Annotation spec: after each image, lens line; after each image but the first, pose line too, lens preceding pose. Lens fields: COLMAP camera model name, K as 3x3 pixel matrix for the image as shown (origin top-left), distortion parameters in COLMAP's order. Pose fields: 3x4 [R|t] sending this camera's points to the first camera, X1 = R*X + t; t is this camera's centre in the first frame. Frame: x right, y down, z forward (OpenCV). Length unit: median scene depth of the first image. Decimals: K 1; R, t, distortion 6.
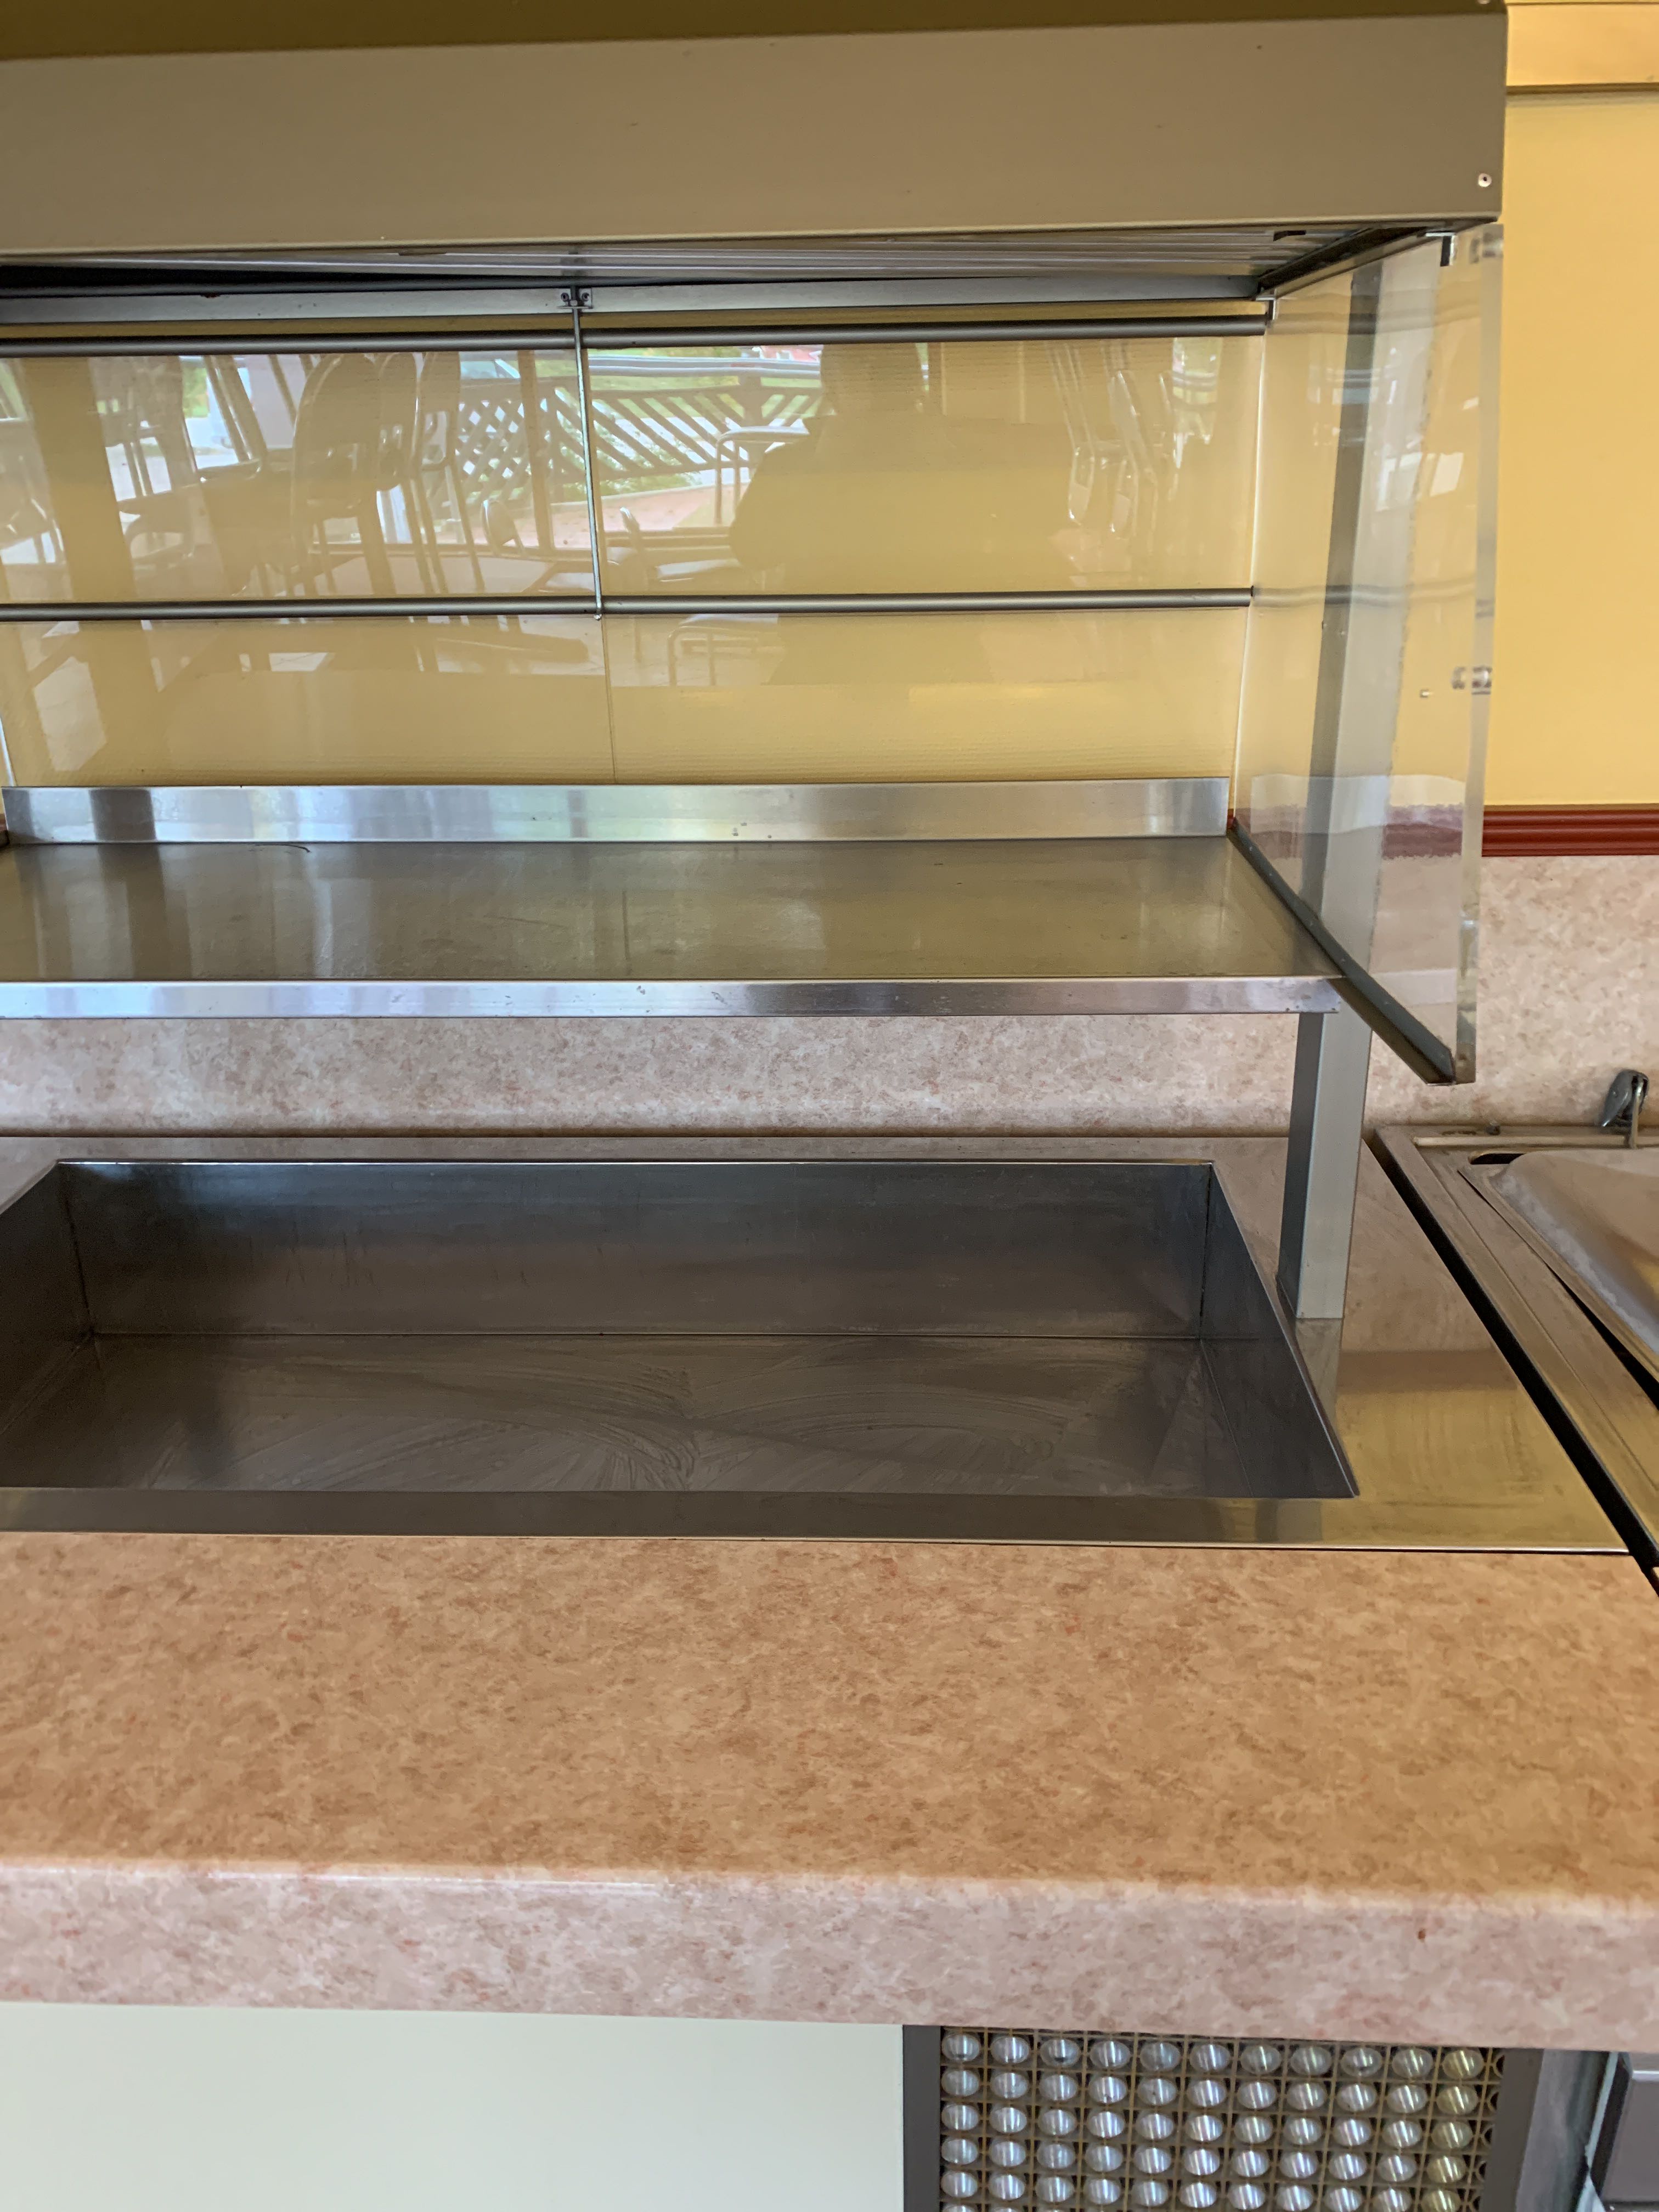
lens RADIAL K [[1674.3, 0, 812.8], [0, 1674.3, 1093.6], [0, 0, 1]] dist [0.012443, 0.004934]
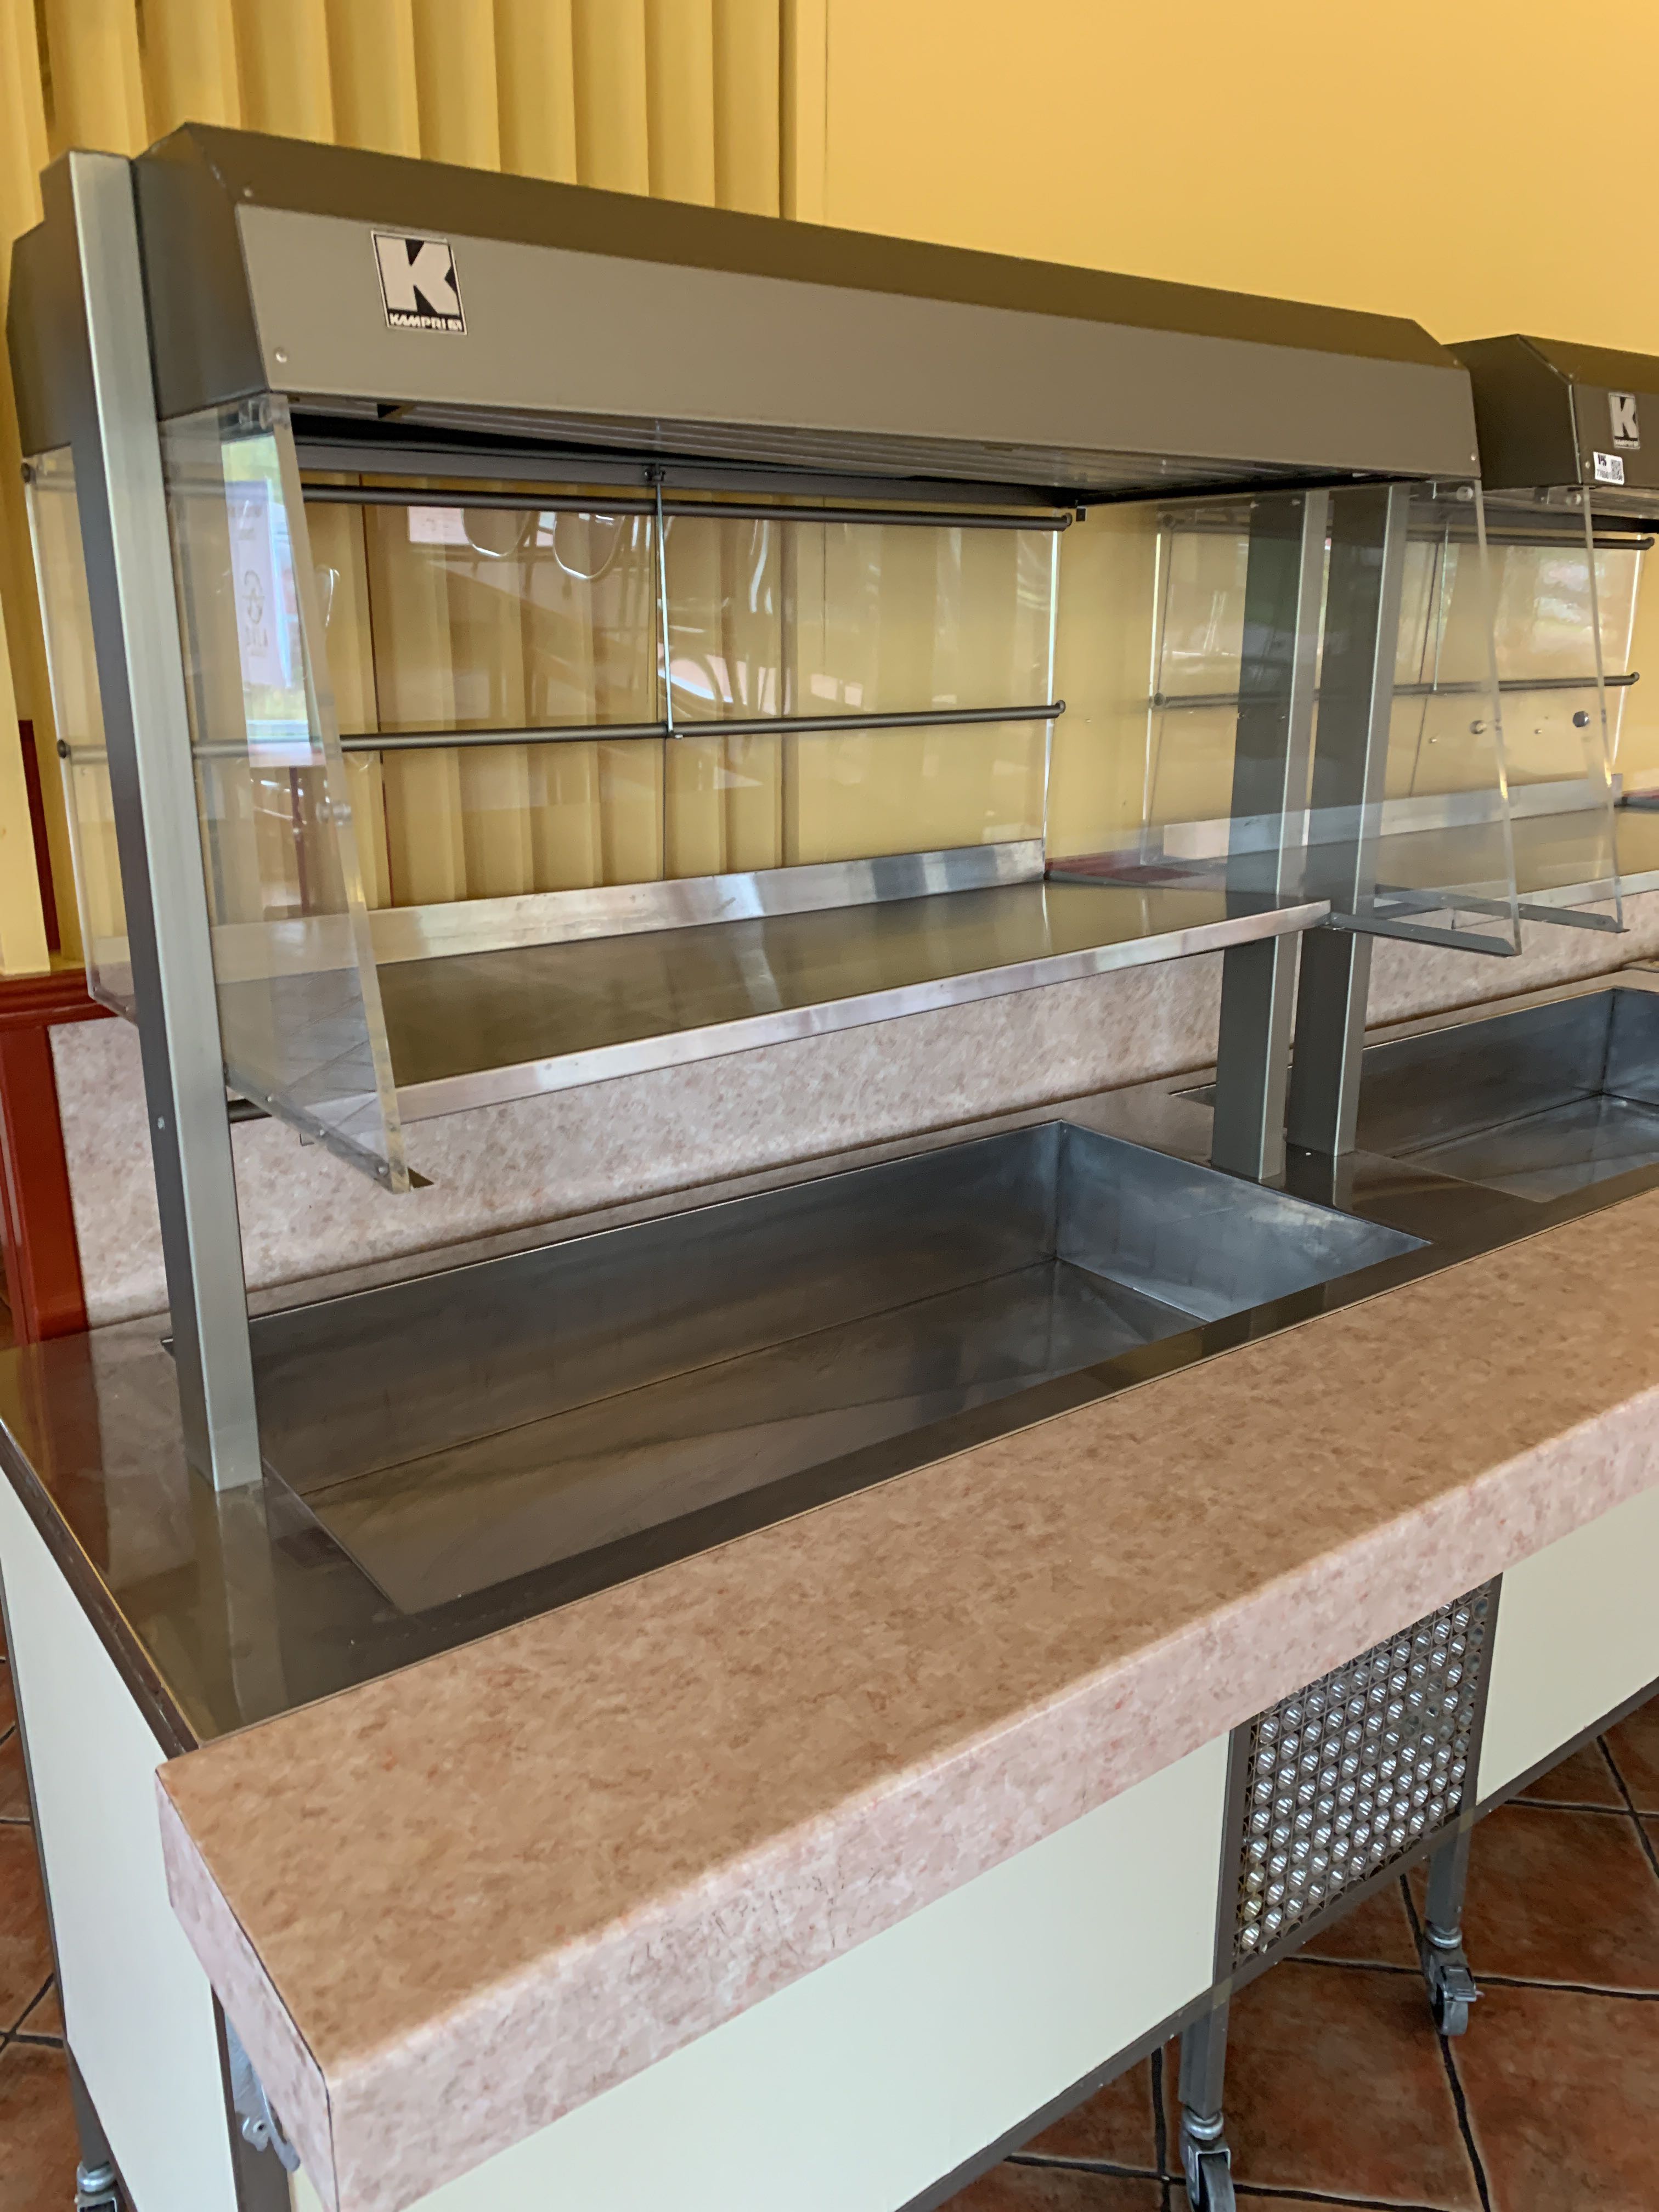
lens RADIAL K [[1674.3, 0, 835.0], [0, 1674.3, 1117.4], [0, 0, 1]] dist [0.012443, 0.004934]
pose [[0.750534, -0.157660, 0.641749, -0.855637], [0.207909, 0.978144, -0.002849, 0.002538], [-0.627274, 0.135564, 0.766909, 0.061223]]
